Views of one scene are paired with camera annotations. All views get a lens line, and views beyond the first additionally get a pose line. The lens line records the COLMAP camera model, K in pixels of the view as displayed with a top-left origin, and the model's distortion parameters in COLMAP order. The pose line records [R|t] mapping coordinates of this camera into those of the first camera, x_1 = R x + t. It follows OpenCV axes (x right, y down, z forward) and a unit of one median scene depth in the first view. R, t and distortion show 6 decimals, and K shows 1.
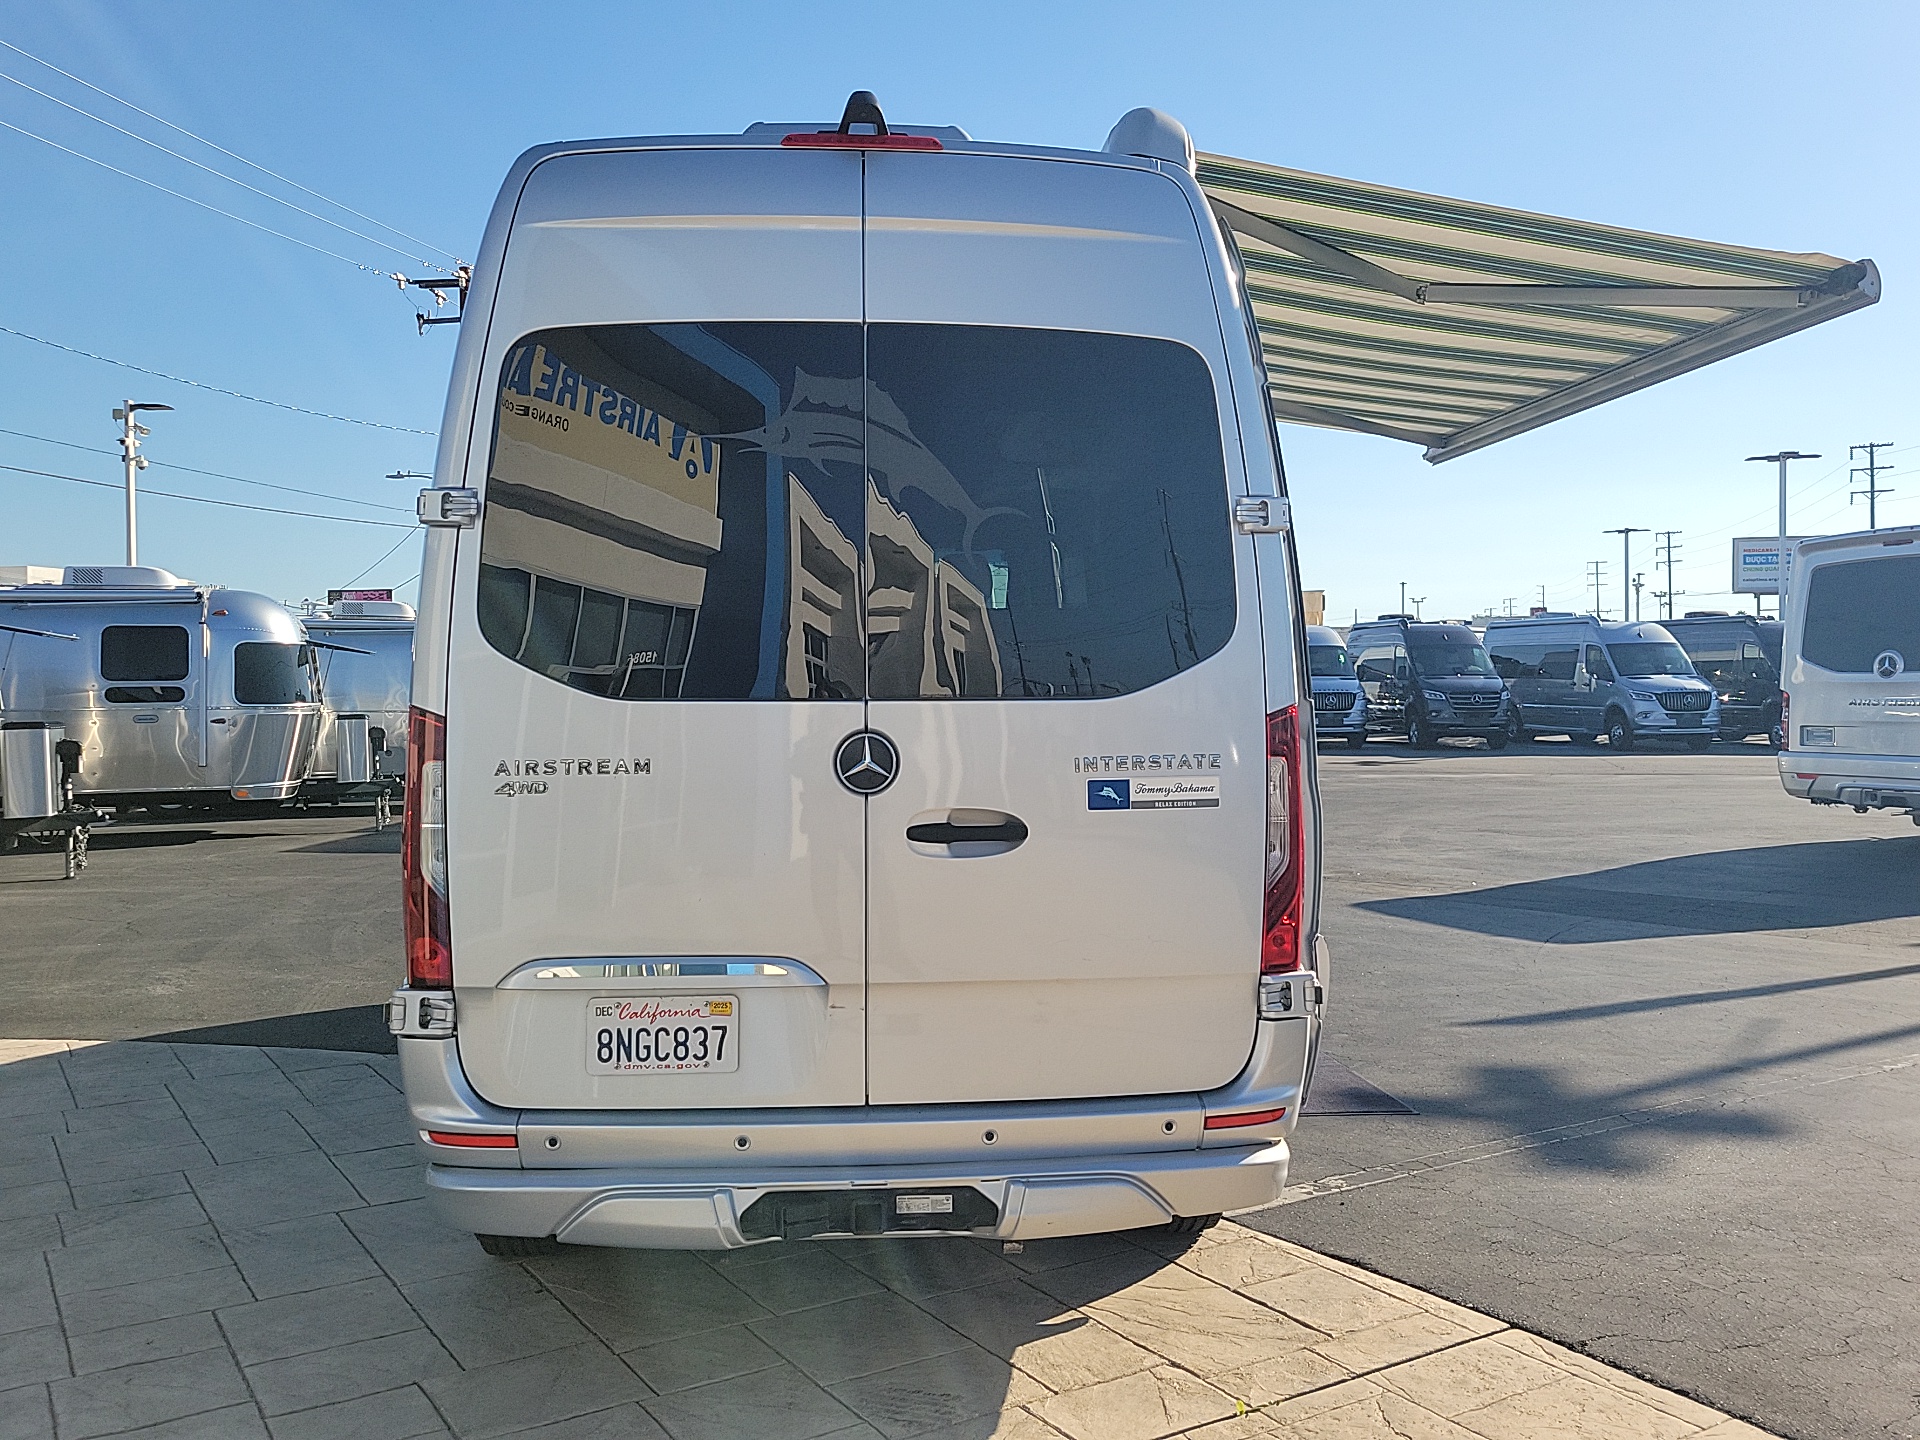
lens RADIAL K [[1459.5, 0, 936.0], [0, 1459.5, 722.5], [0, 0, 1]] dist [0.025916, -0.014107]
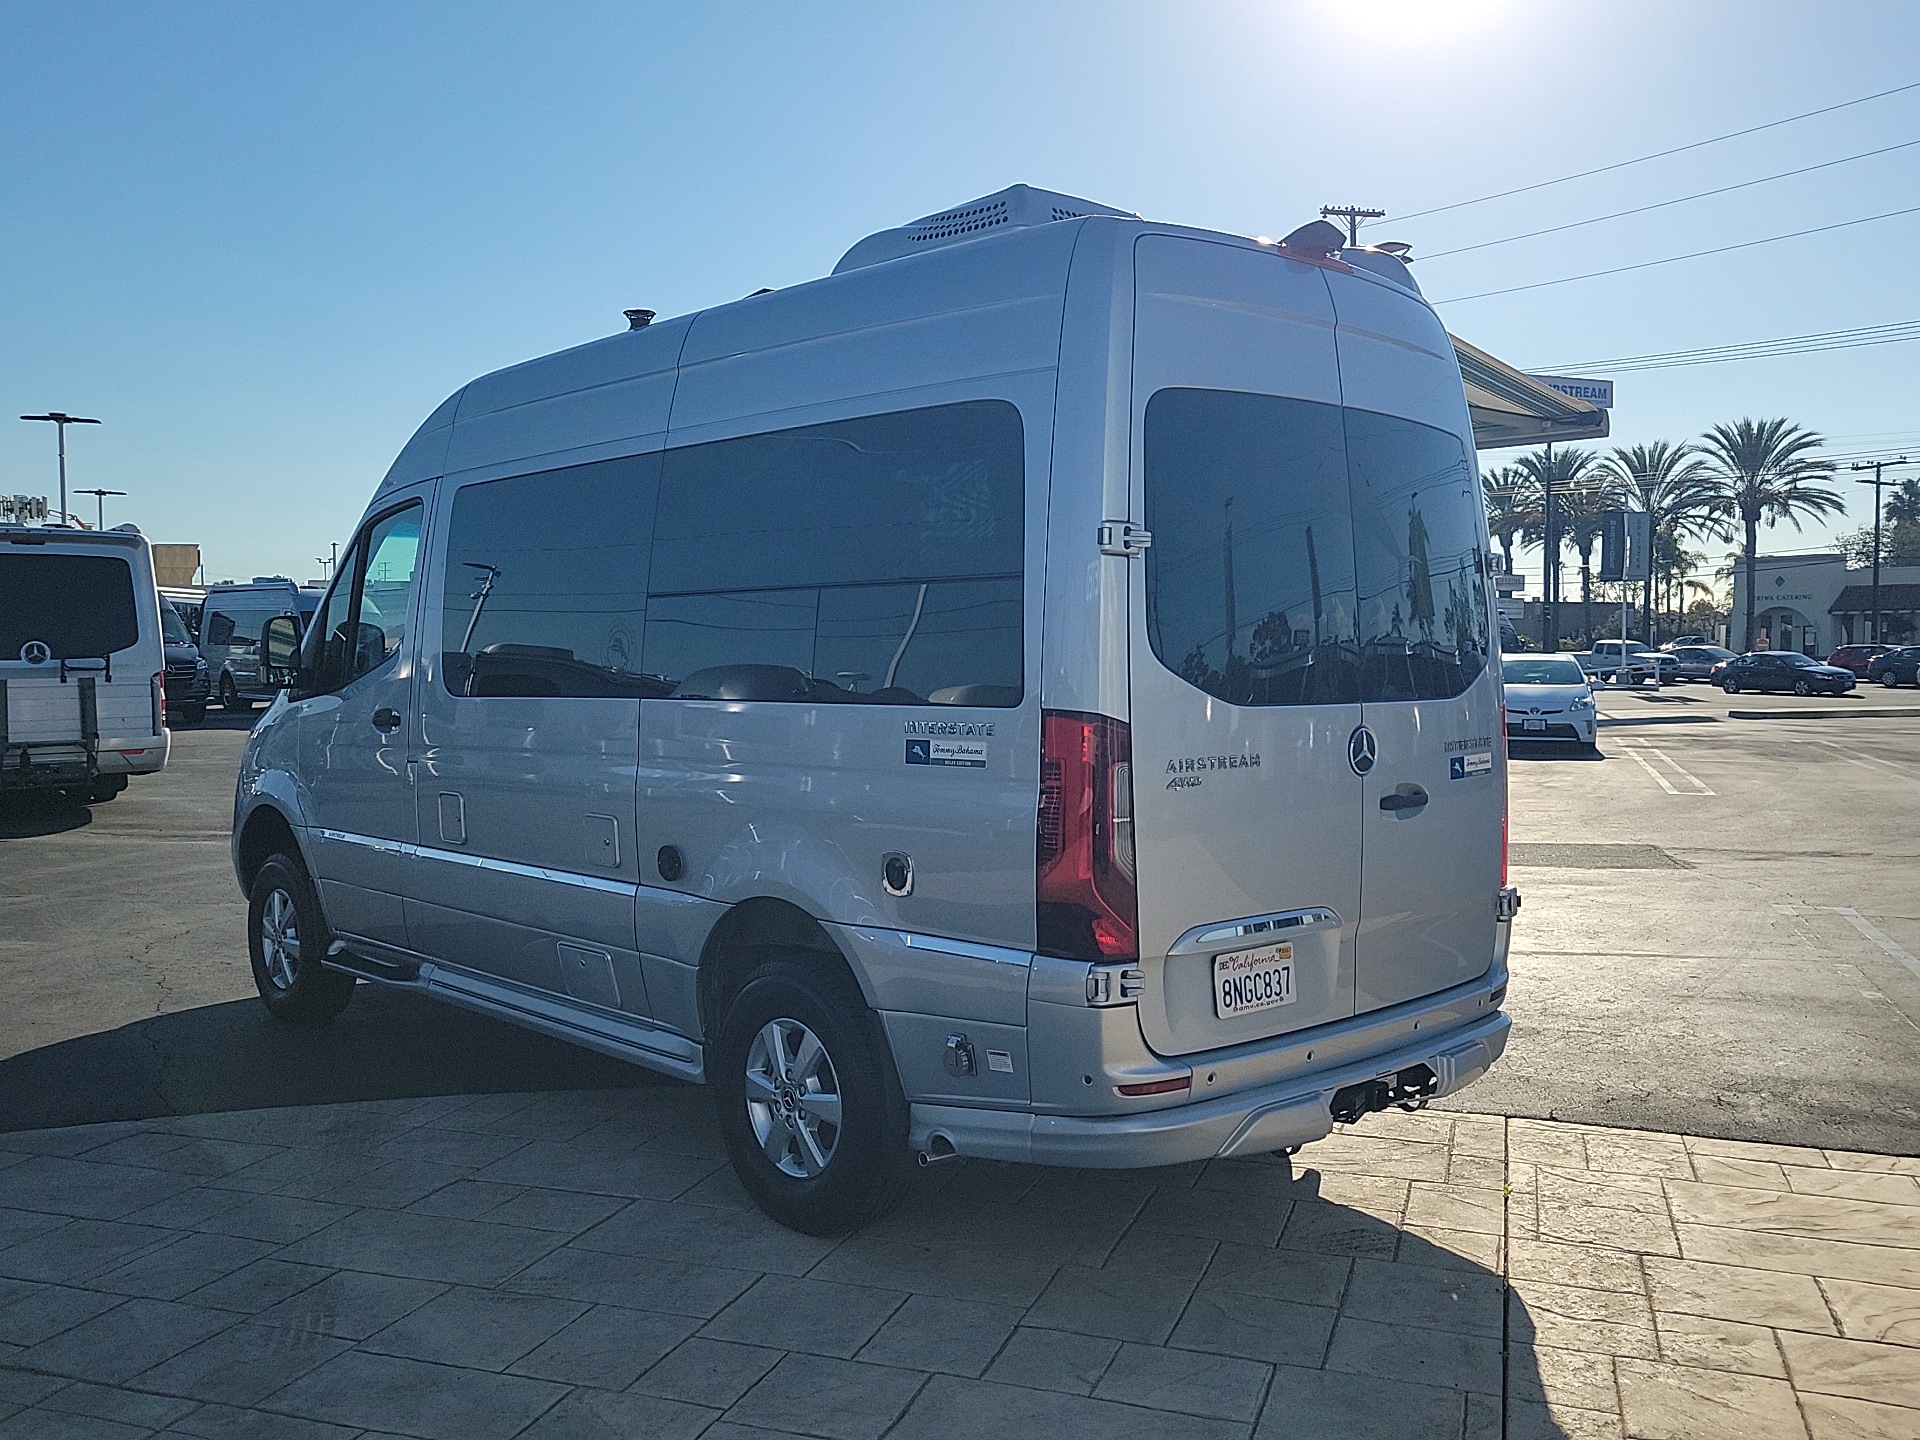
lens RADIAL K [[1459.5, 0, 936.0], [0, 1459.5, 722.5], [0, 0, 1]] dist [0.025916, -0.014107]
pose [[0.830772, -0.021886, 0.556182, -1.086771], [-0.001807, 0.999115, 0.042014, -0.051235], [-0.556609, -0.035909, 0.829998, 0.144914]]
